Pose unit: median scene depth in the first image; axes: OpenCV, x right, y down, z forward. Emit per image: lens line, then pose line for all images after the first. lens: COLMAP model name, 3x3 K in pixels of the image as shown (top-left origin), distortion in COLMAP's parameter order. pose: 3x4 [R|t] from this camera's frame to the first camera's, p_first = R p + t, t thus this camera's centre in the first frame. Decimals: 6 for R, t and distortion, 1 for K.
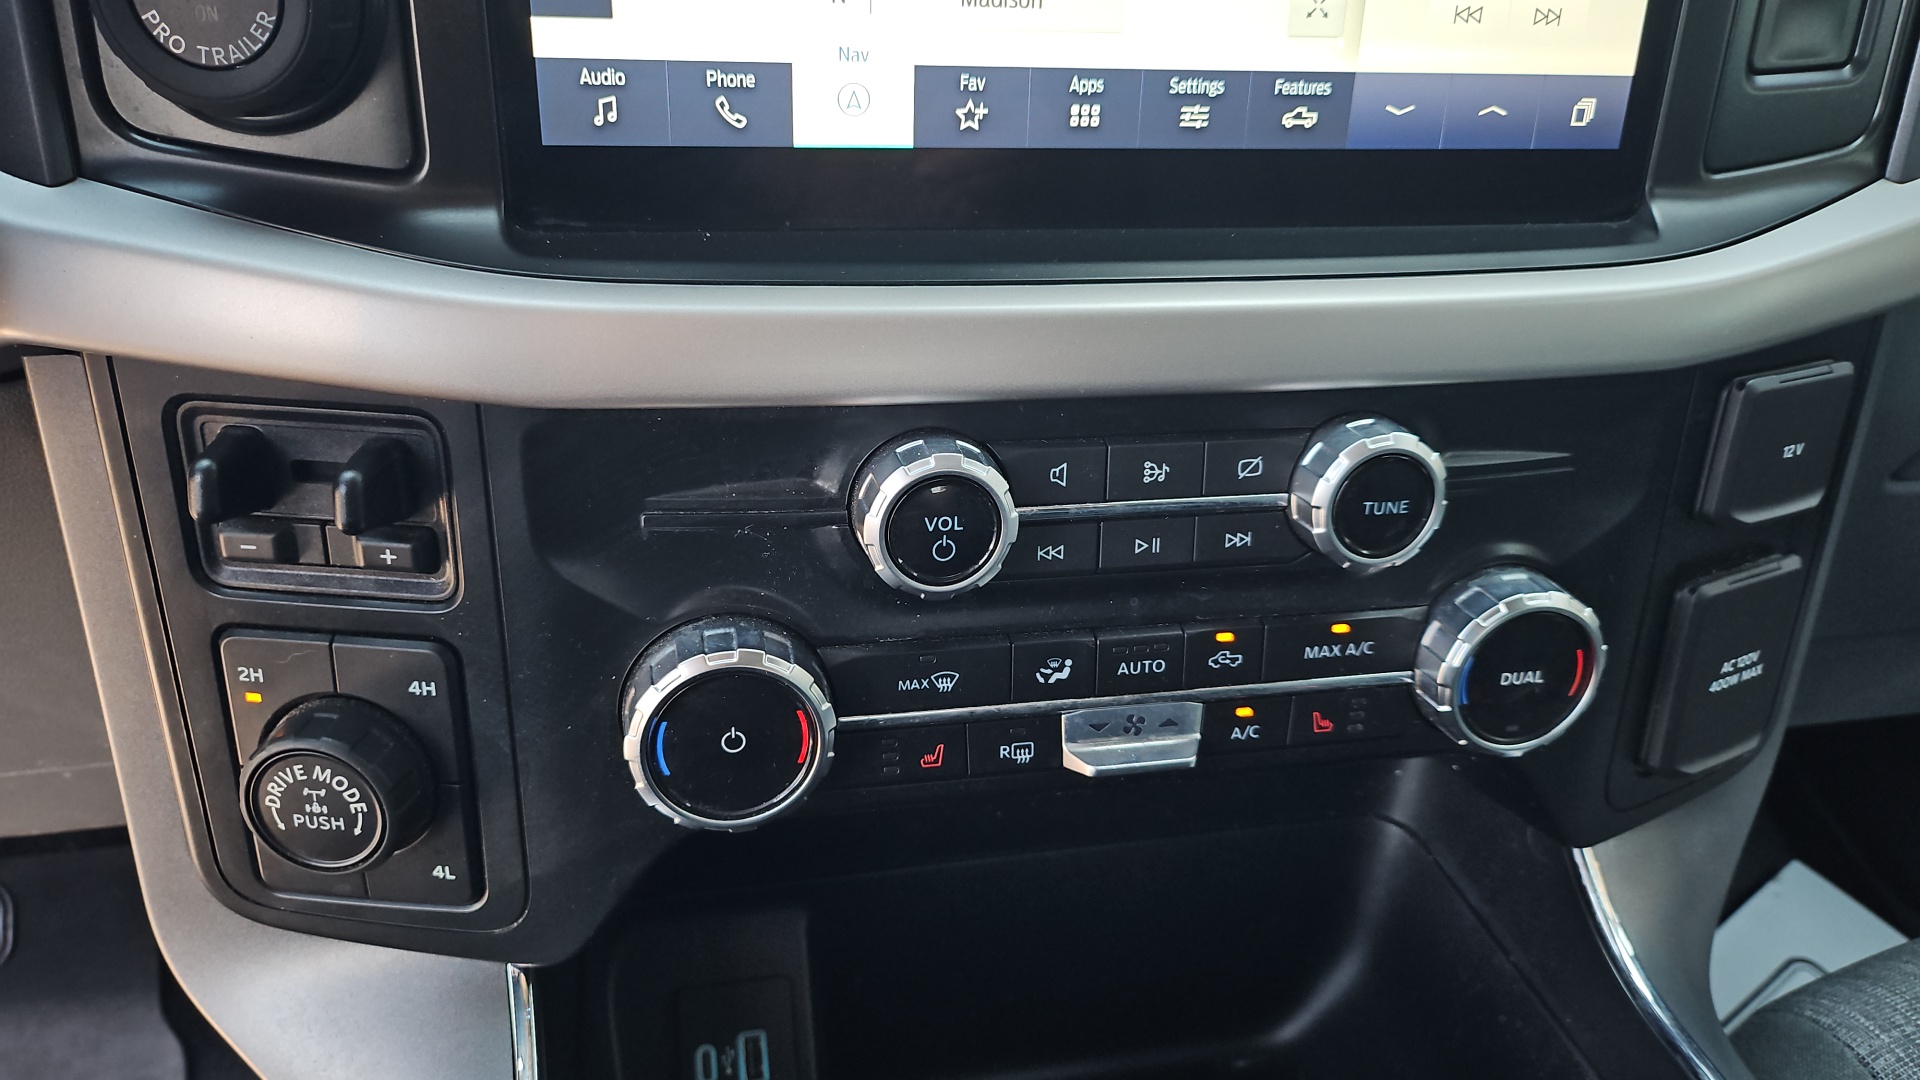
lens RADIAL K [[1348.7, 0, 967.8], [0, 1348.7, 532.2], [0, 0, 1]] dist [0.032678, -0.054689]
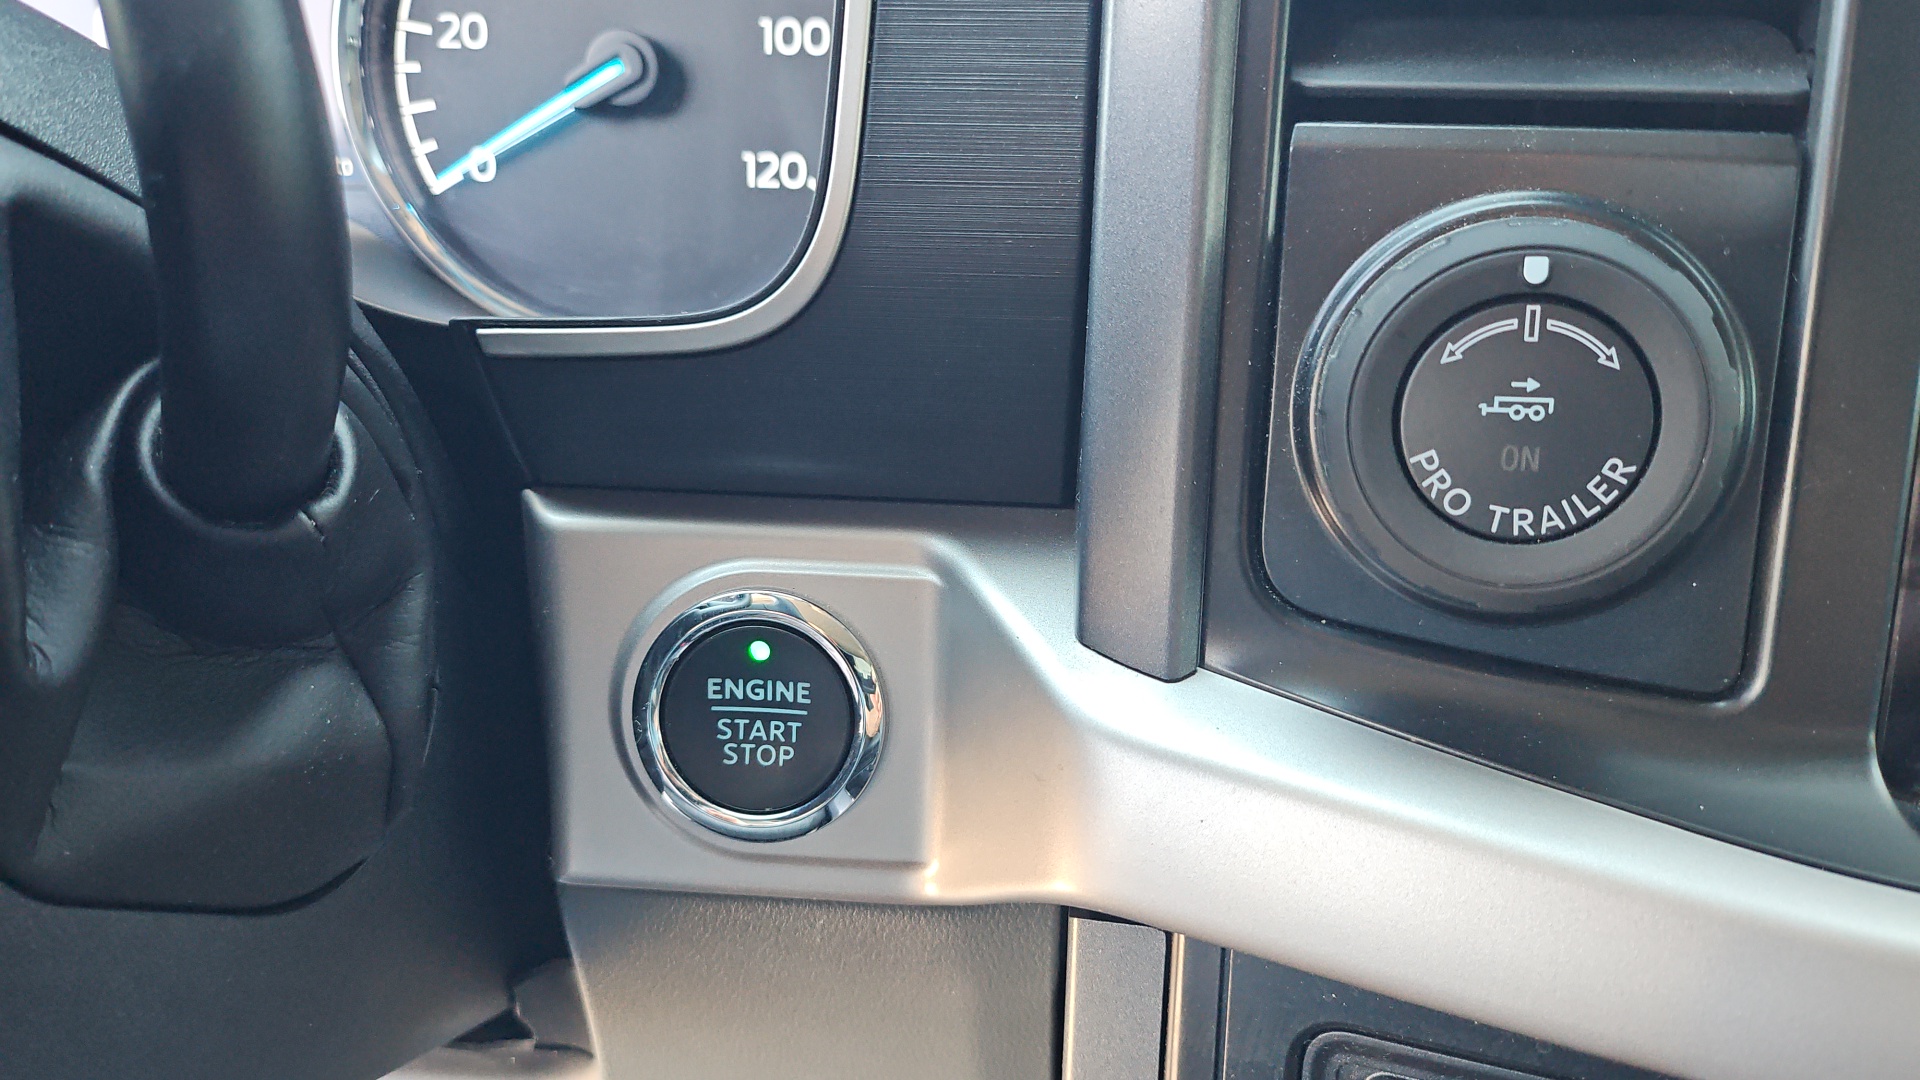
lens RADIAL K [[1348.7, 0, 1002.0], [0, 1348.7, 542.0], [0, 0, 1]] dist [0.032678, -0.054689]
pose [[0.955351, 0.047910, -0.291564, -0.522048], [-0.114909, 0.969333, -0.217233, -0.155165], [0.272215, 0.241037, 0.931558, 0.305137]]
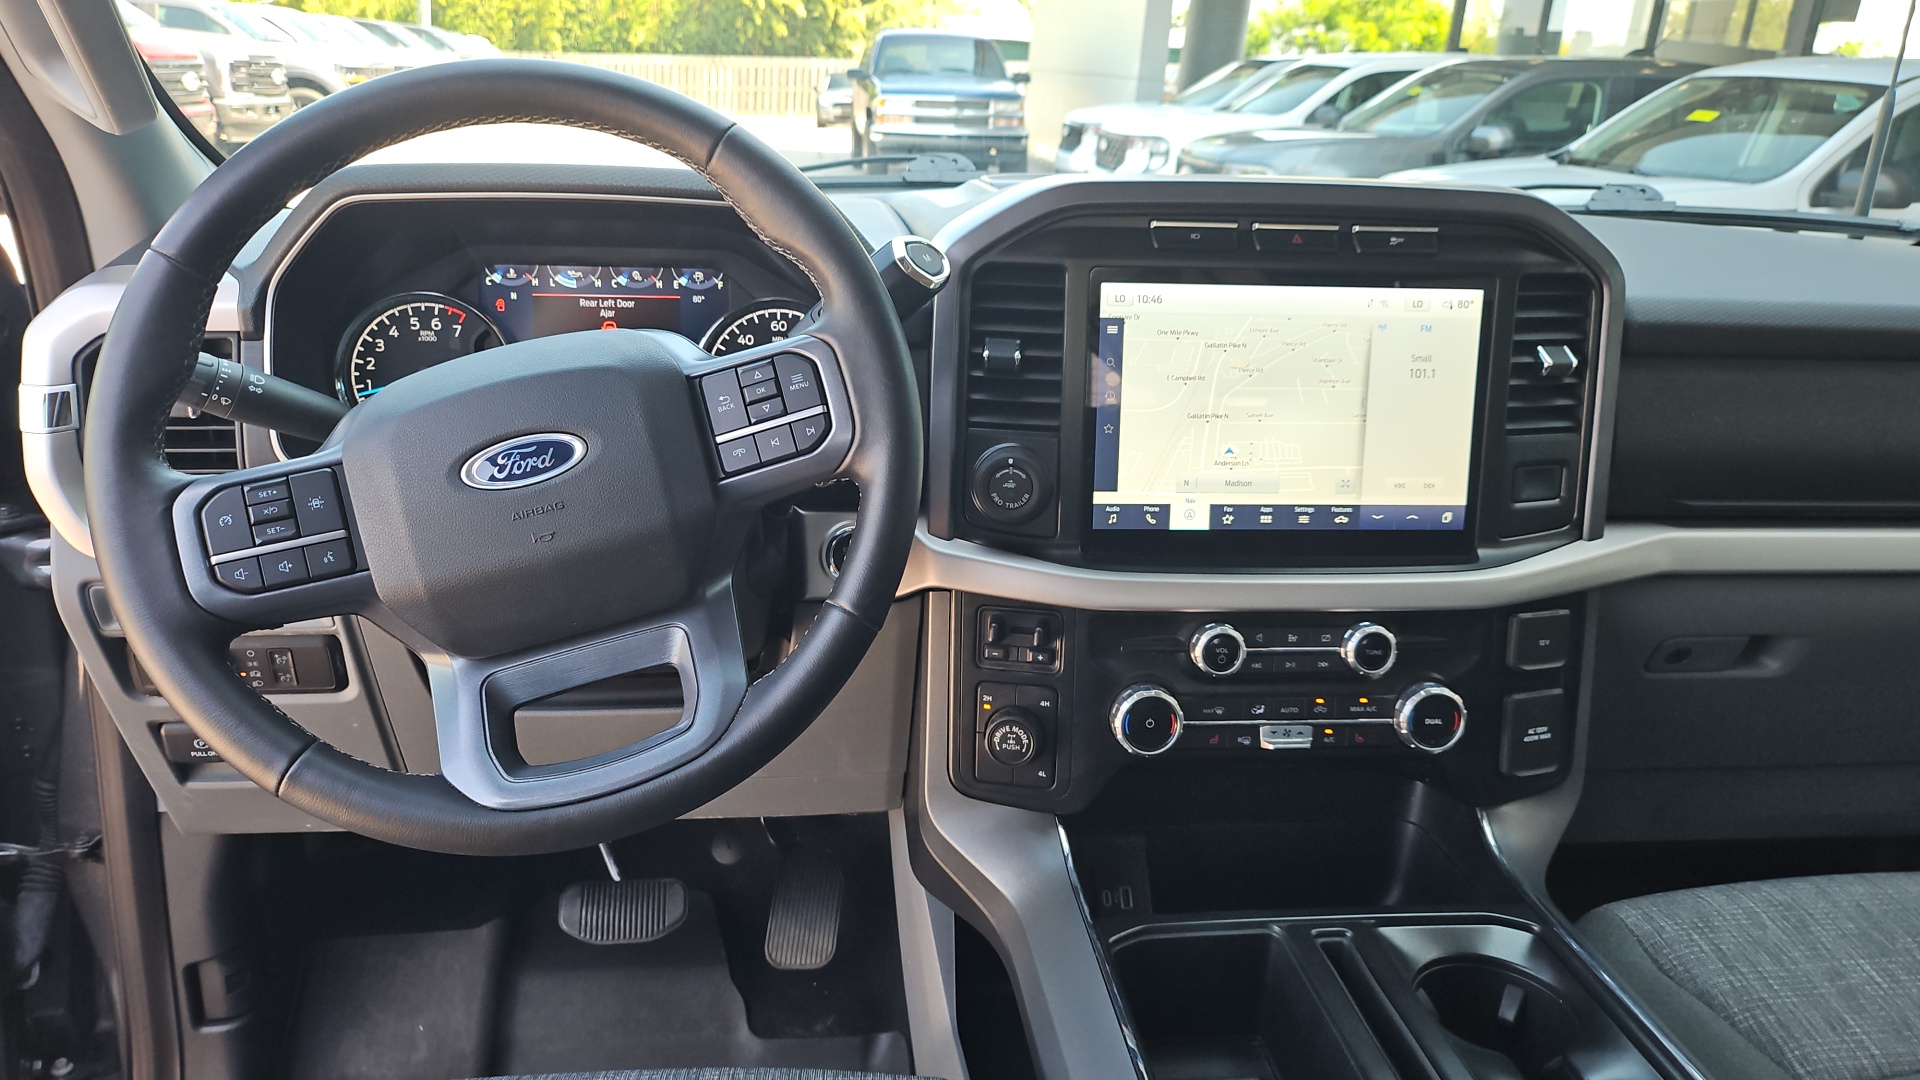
lens RADIAL K [[1348.7, 0, 962.6], [0, 1348.7, 524.6], [0, 0, 1]] dist [0.032678, -0.054689]
pose [[0.993551, 0.009465, -0.112990, -0.250492], [-0.034425, 0.974651, -0.221068, 0.399206], [0.108034, 0.223532, 0.968691, -2.030083]]
